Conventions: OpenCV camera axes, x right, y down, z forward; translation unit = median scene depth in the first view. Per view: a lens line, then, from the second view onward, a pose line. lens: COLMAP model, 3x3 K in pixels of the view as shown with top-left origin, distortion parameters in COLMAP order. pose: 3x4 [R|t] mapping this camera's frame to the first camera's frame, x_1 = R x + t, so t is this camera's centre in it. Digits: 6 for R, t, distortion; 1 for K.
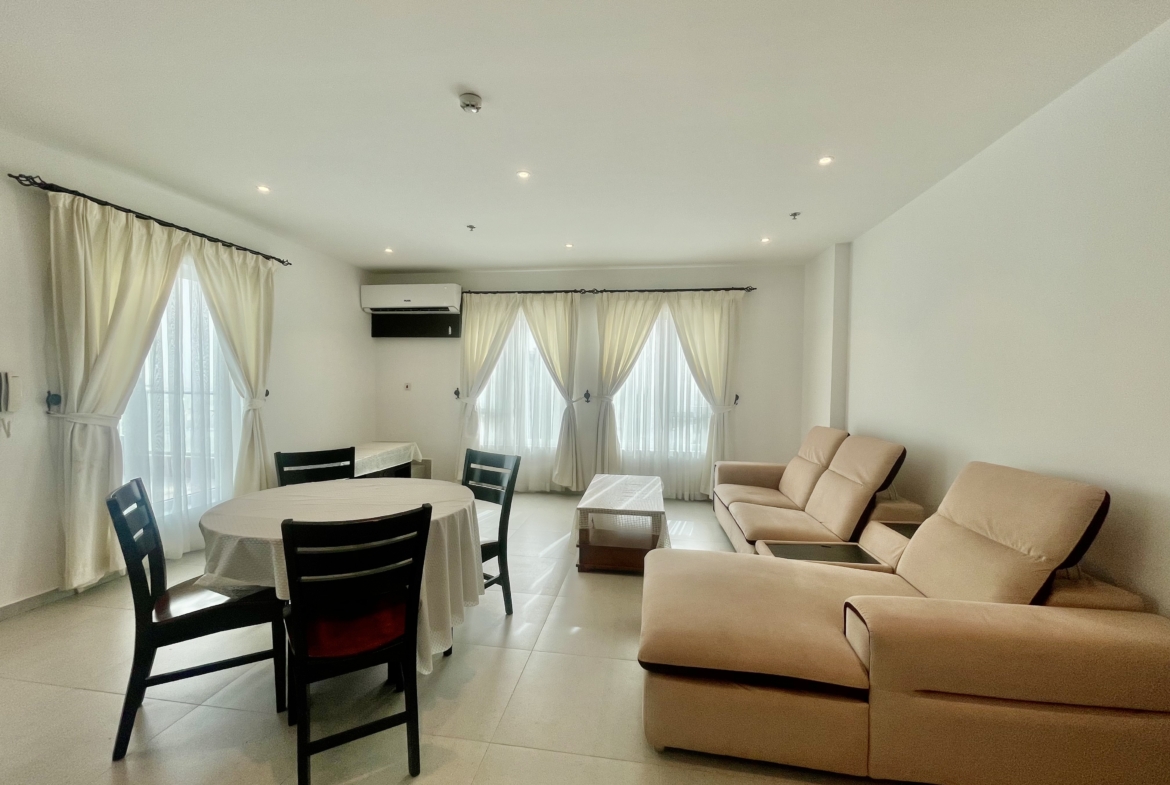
lens RADIAL K [[475.4, 0, 577.1], [0, 475.4, 394.1], [0, 0, 1]] dist [0.001334, -0.000873]
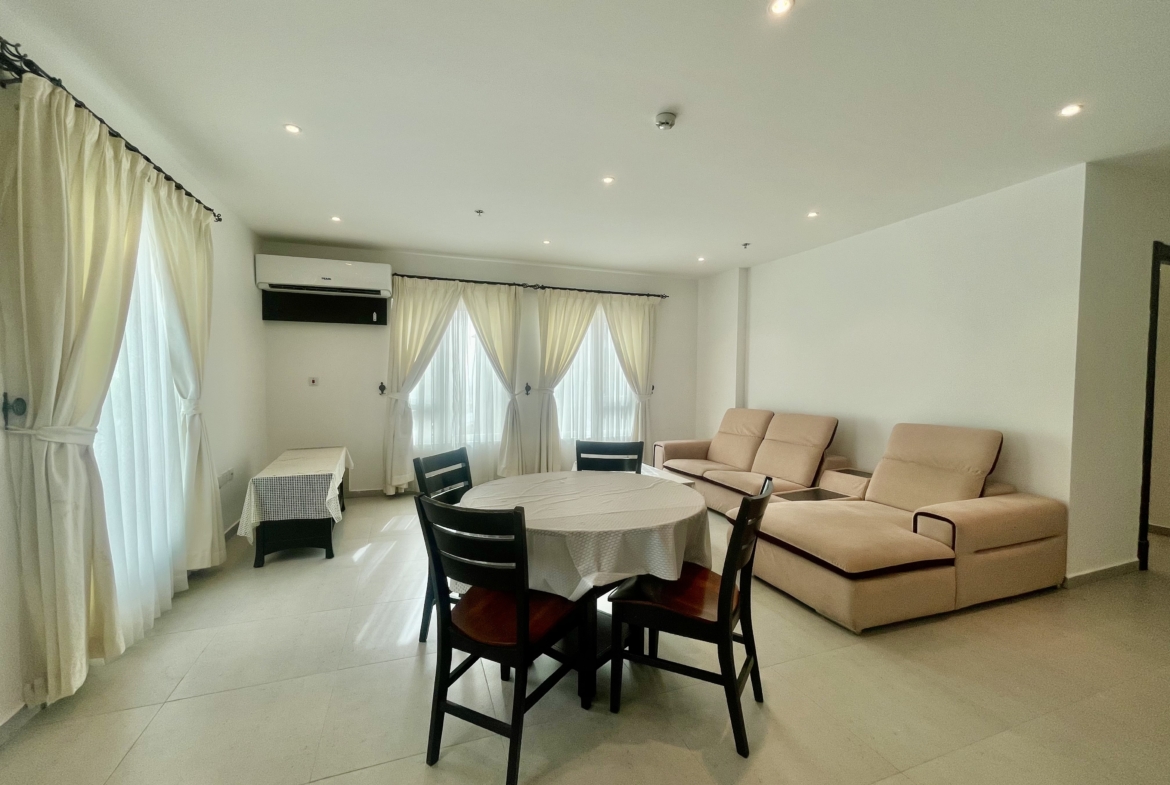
lens RADIAL K [[475.4, 0, 582.4], [0, 475.4, 394.8], [0, 0, 1]] dist [0.001334, -0.000873]
pose [[0.876512, -0.025113, 0.480725, -0.382055], [0.017461, 0.999640, 0.020383, -0.001891], [-0.481063, -0.009472, 0.876635, 0.050384]]
